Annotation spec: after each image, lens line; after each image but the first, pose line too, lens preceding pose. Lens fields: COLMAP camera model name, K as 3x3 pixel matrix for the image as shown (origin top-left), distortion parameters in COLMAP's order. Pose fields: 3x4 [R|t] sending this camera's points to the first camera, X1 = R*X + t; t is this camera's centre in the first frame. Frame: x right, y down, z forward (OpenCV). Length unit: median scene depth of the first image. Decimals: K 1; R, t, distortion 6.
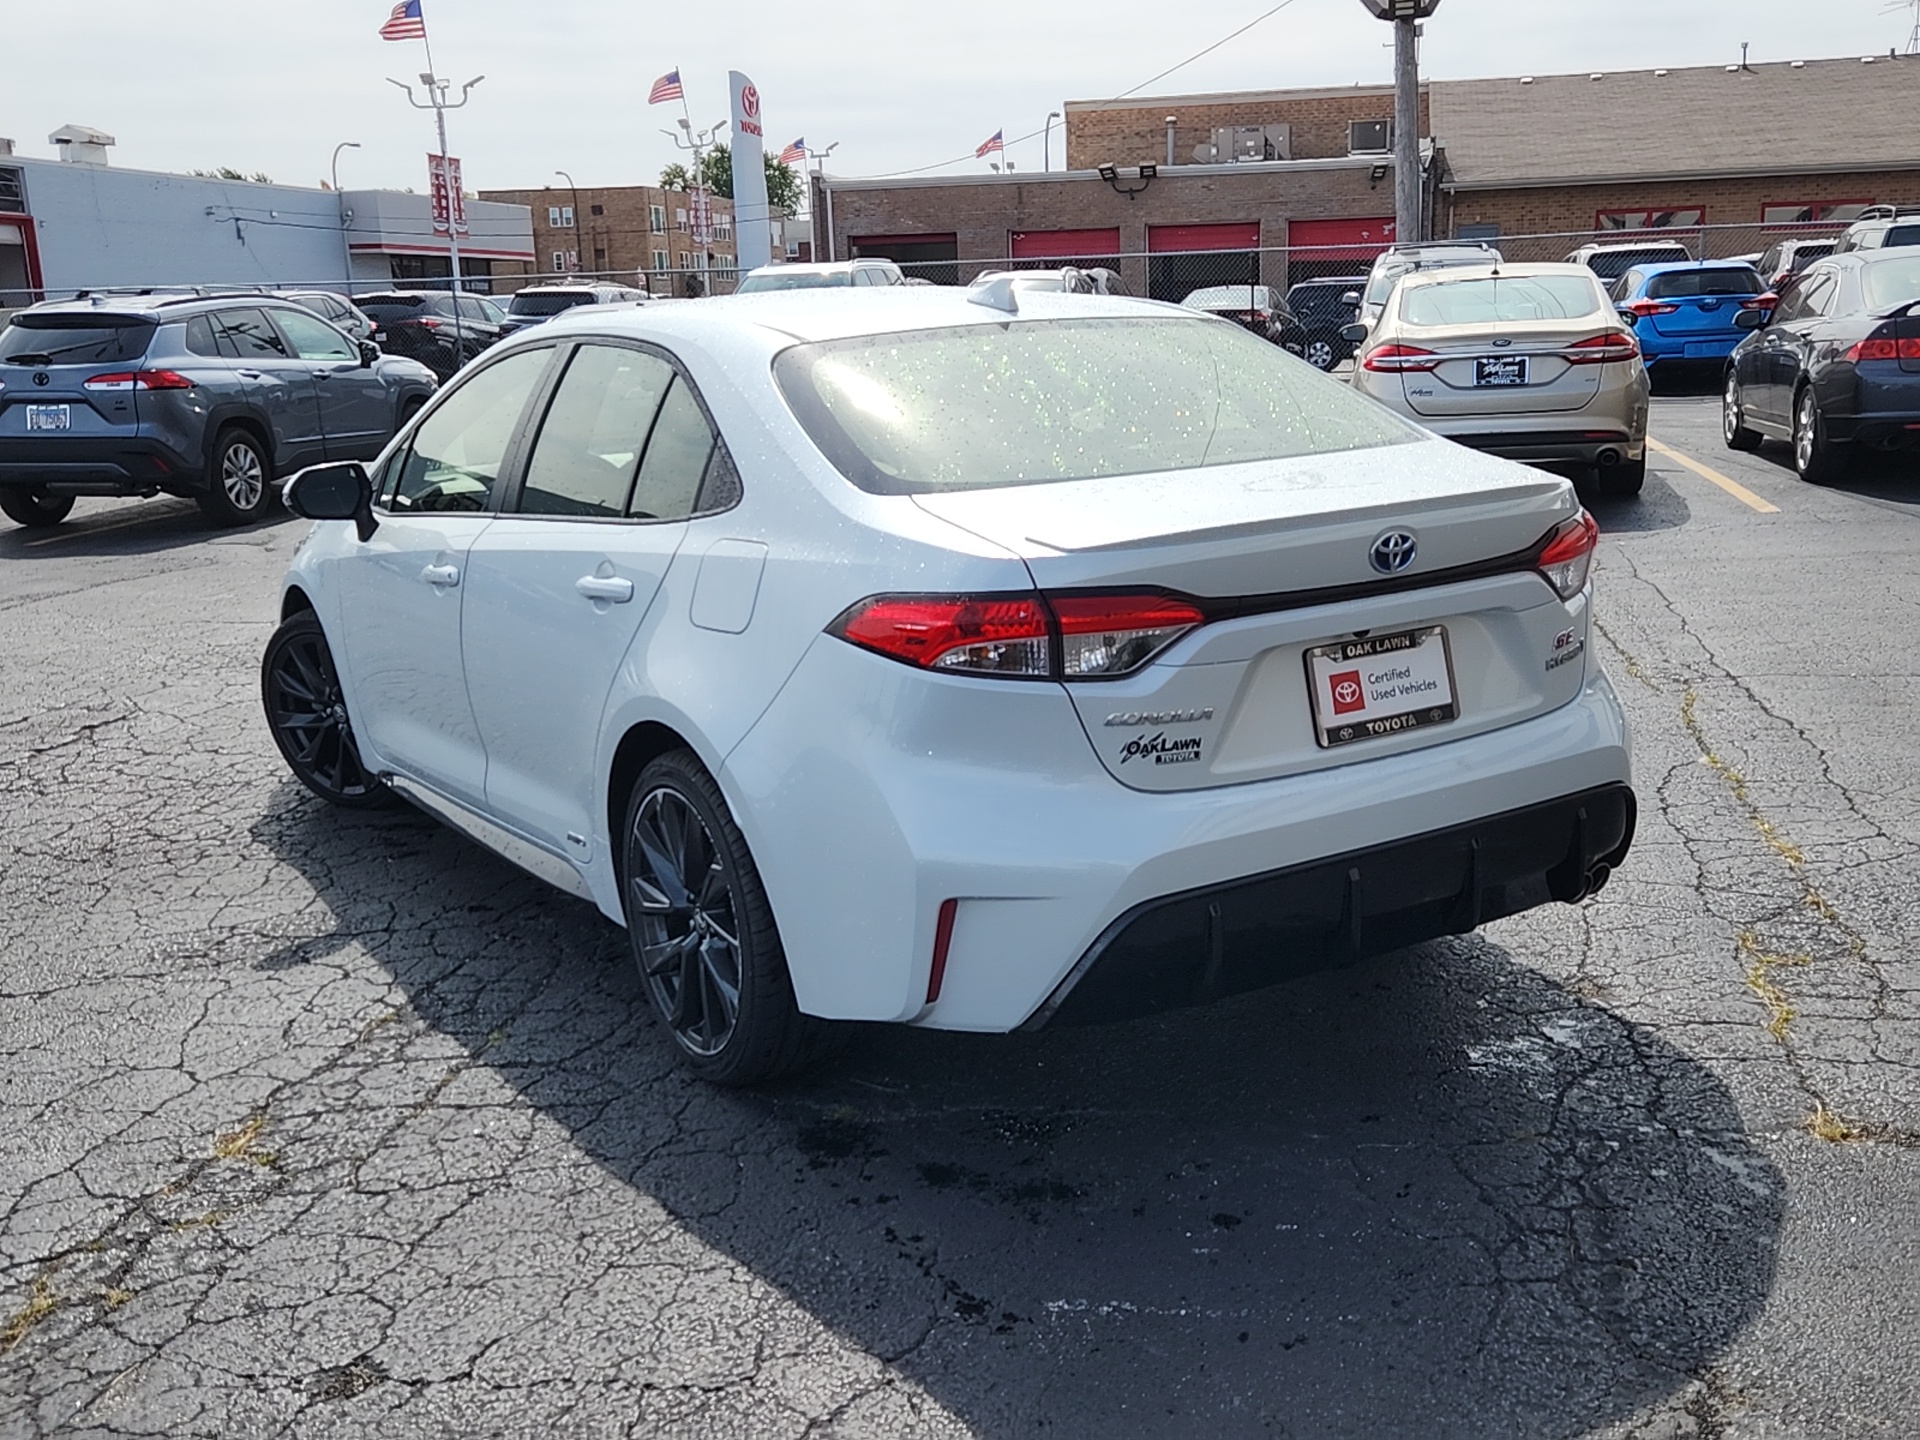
lens RADIAL K [[1889.0, 0, 960.0], [0, 1889.0, 720.0], [0, 0, 1]] dist [0.090567, -0.103743]
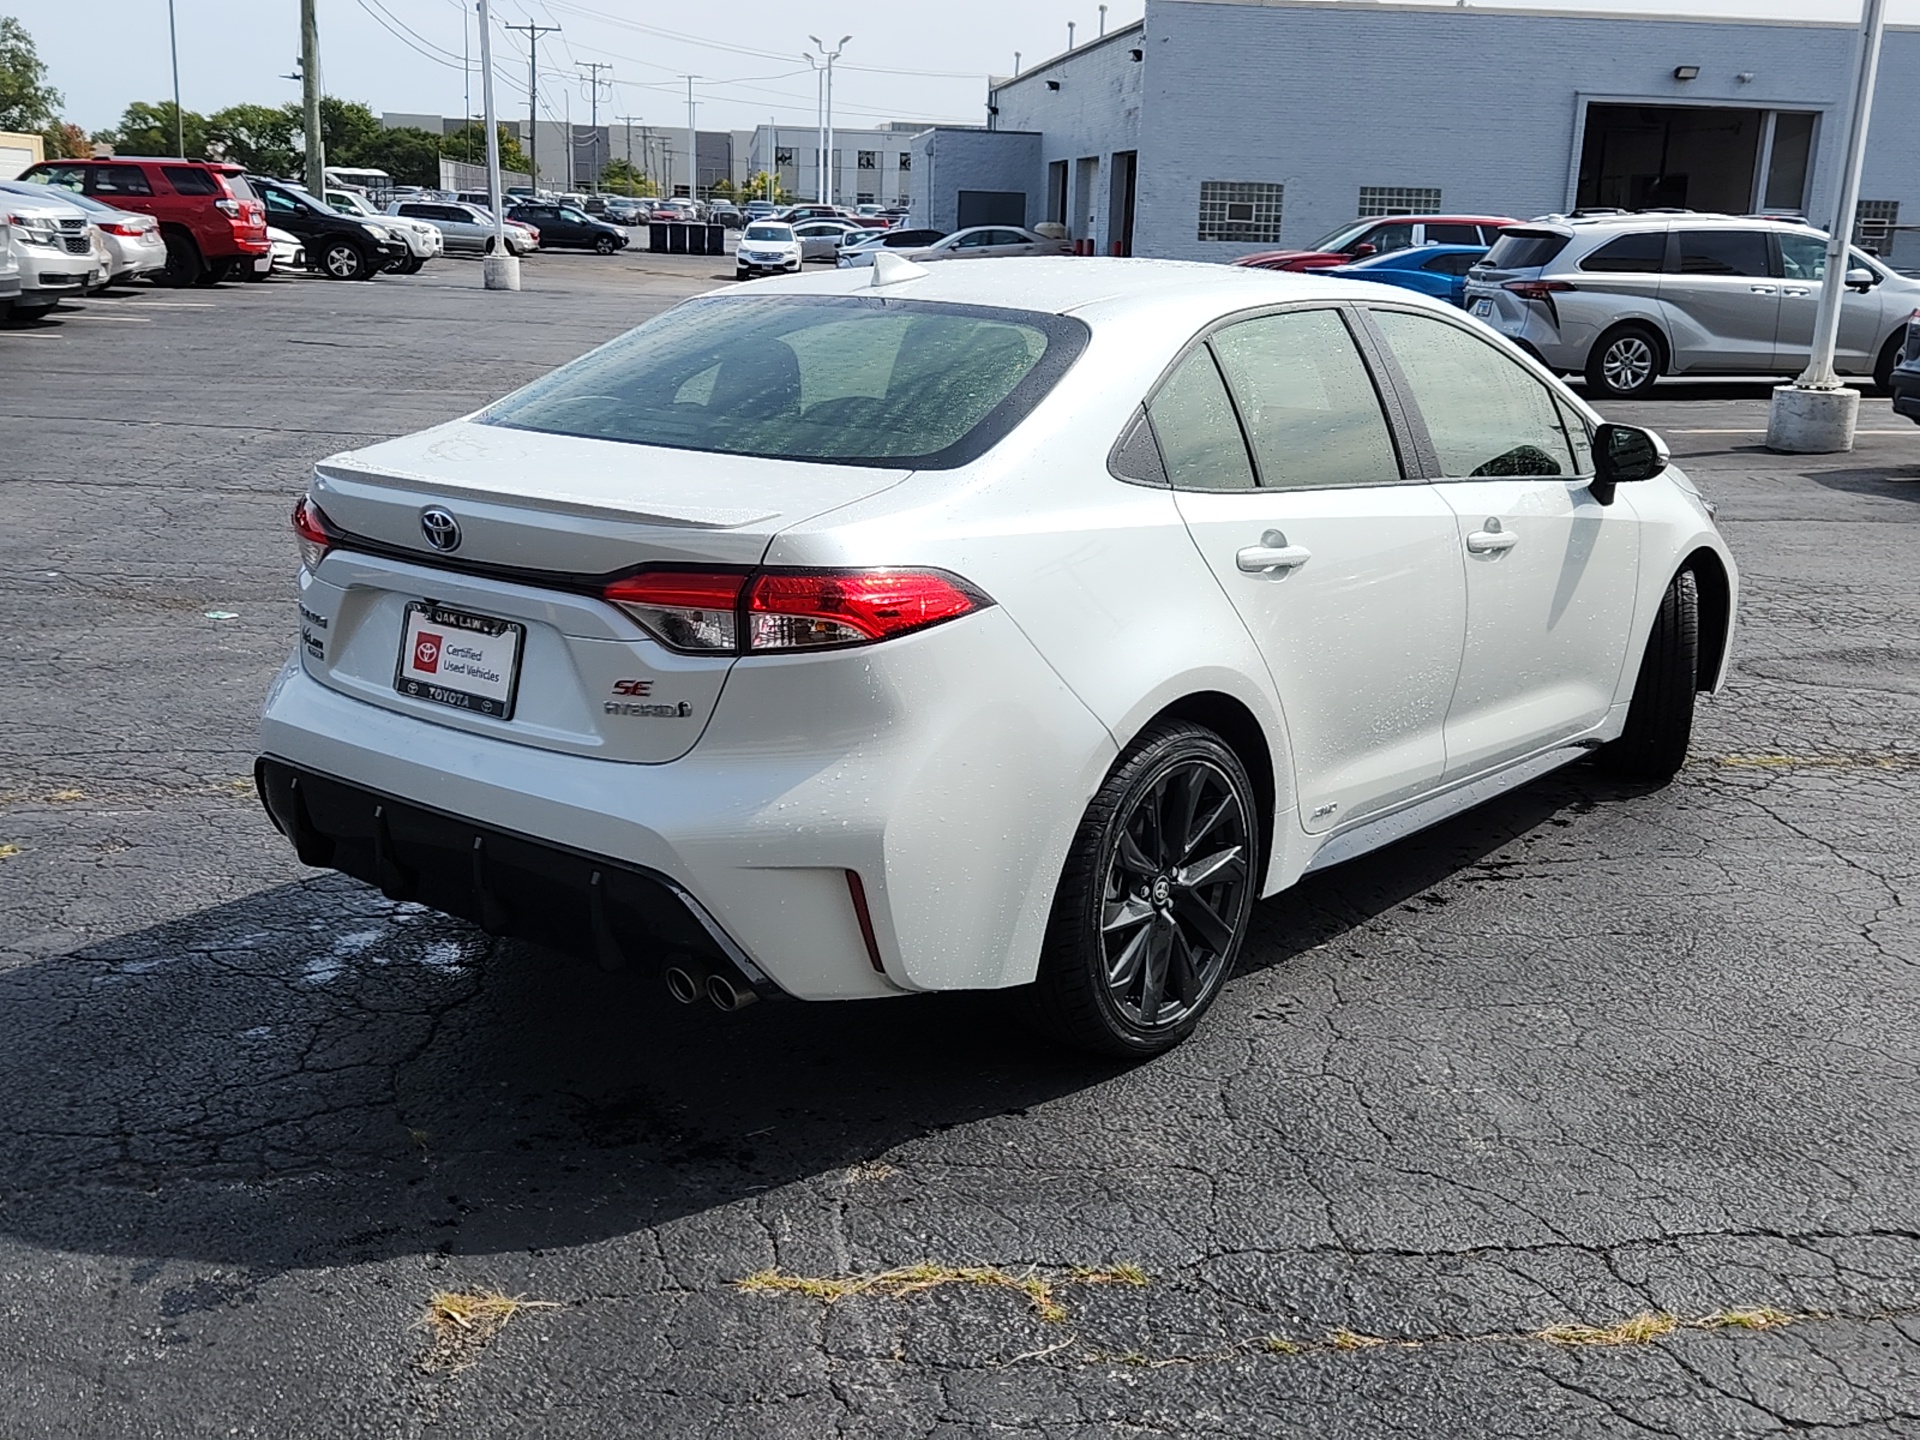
lens RADIAL K [[1871.2, 0, 989.6], [0, 1871.2, 685.0], [0, 0, 1]] dist [0.106747, -0.142033]
pose [[0.331688, 0.260501, -0.906710, 1.068923], [-0.239918, 0.952812, 0.185980, -0.226283], [0.912372, 0.155848, 0.378535, 0.749809]]
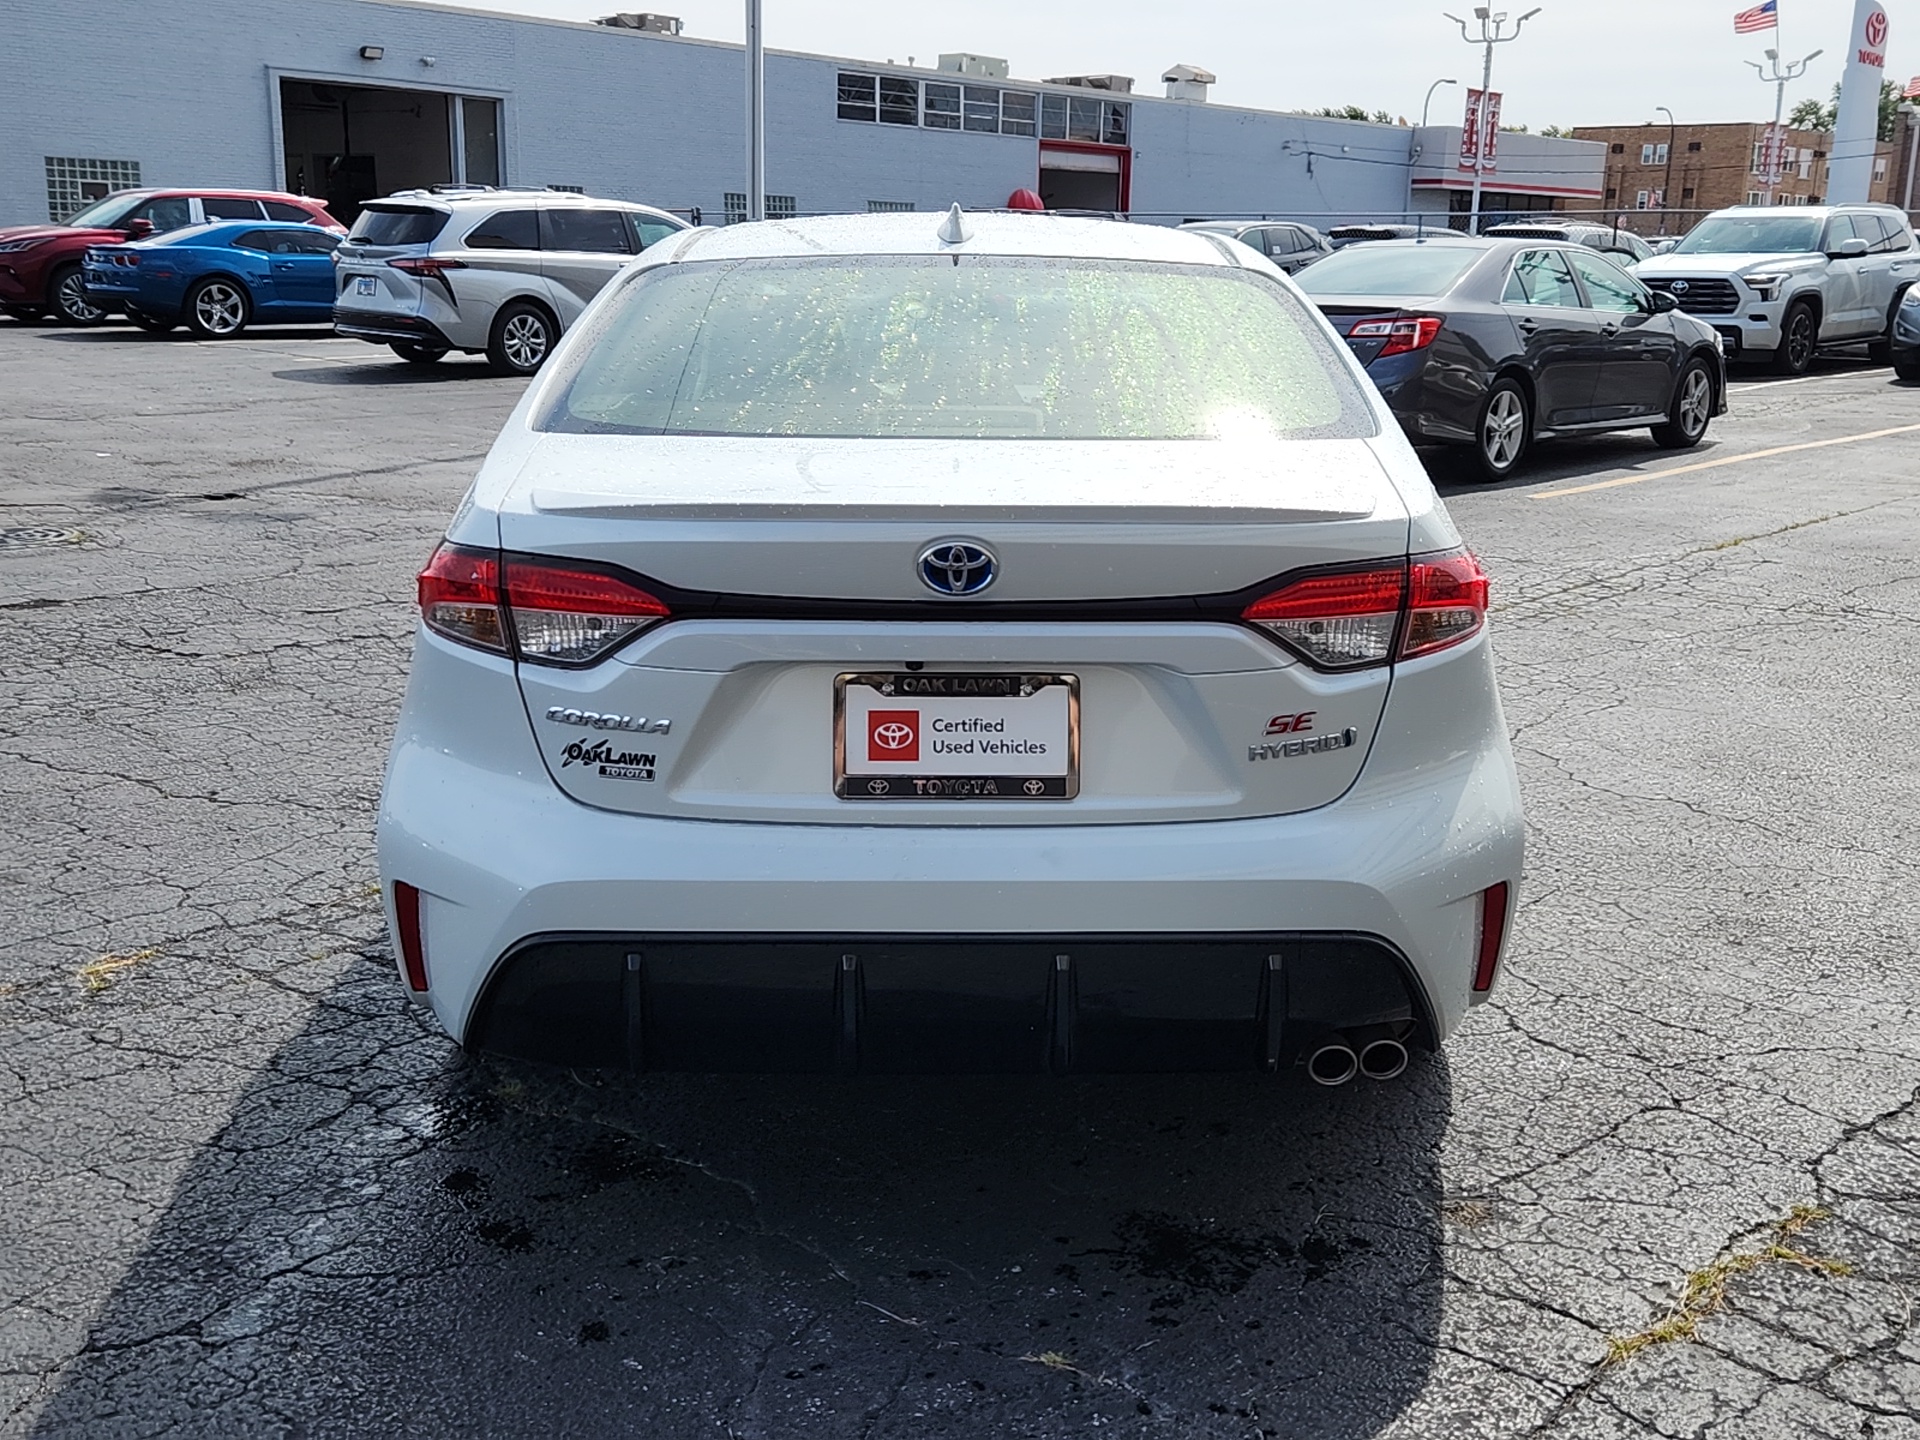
lens RADIAL K [[1871.2, 0, 989.6], [0, 1871.2, 685.0], [0, 0, 1]] dist [0.106747, -0.142033]
pose [[0.850530, 0.166126, -0.499000, 0.525562], [-0.158480, 0.985656, 0.058018, -0.073317], [0.501481, 0.029735, 0.864658, 0.290272]]
